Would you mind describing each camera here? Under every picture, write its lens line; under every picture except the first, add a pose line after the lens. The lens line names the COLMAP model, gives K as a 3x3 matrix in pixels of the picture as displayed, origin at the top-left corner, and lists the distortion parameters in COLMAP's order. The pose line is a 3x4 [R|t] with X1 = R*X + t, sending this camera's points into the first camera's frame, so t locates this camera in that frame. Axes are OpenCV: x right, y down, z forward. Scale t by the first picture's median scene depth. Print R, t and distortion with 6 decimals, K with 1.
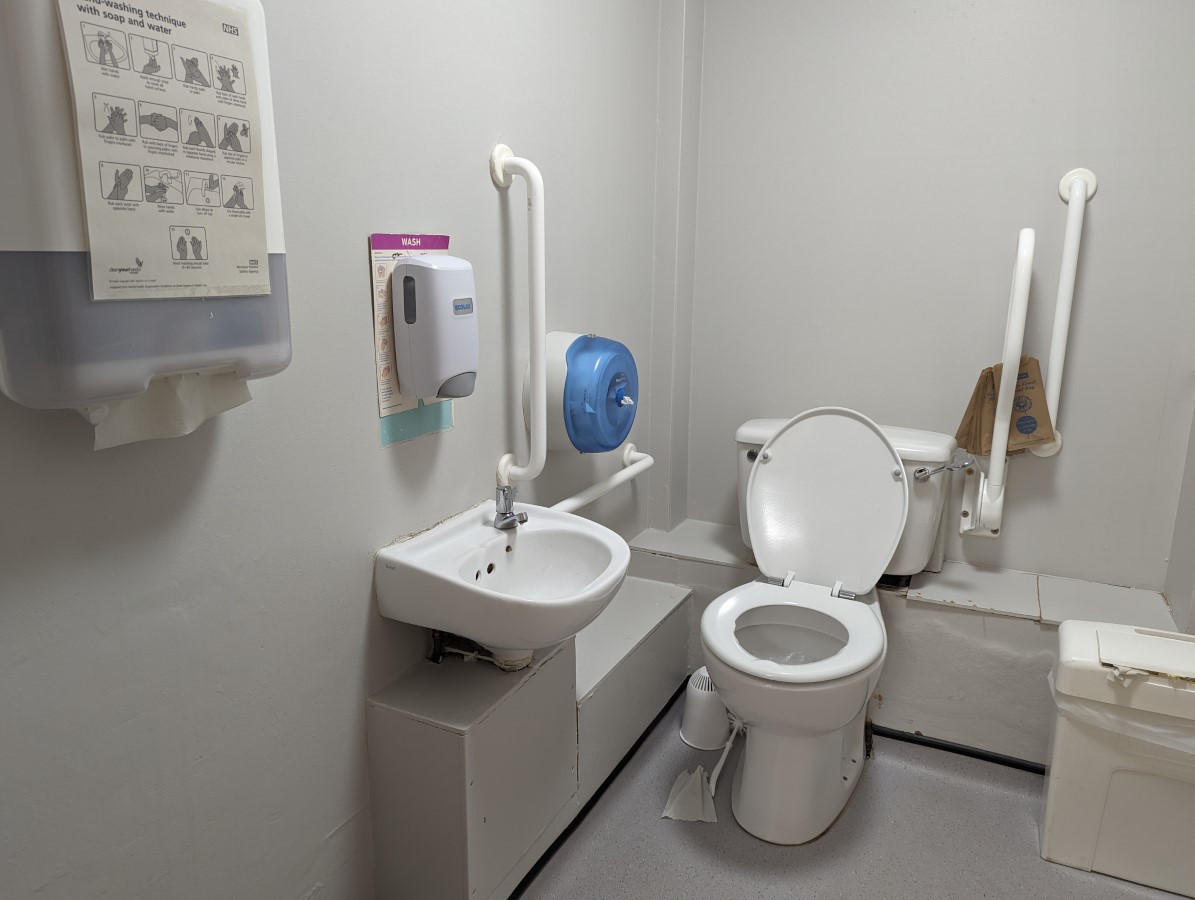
lens RADIAL K [[839.8, 0, 591.9], [0, 839.8, 445.2], [0, 0, 1]] dist [0.042543, -0.045647]
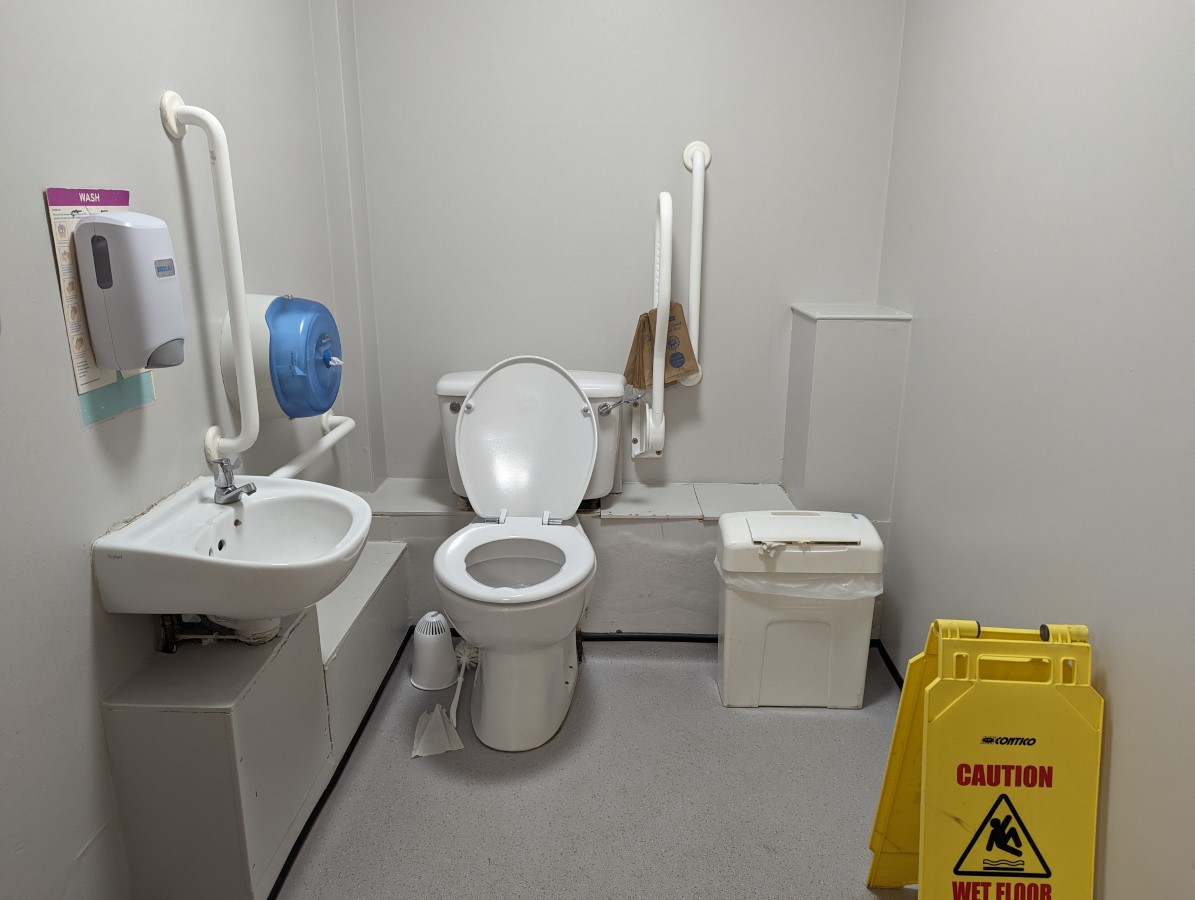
lens RADIAL K [[839.8, 0, 598.6], [0, 839.8, 449.9], [0, 0, 1]] dist [0.042543, -0.045647]
pose [[0.906713, -0.113073, 0.406308, -0.095580], [0.092952, 0.993277, 0.068991, 0.011313], [-0.411377, -0.024788, 0.911128, -0.042072]]
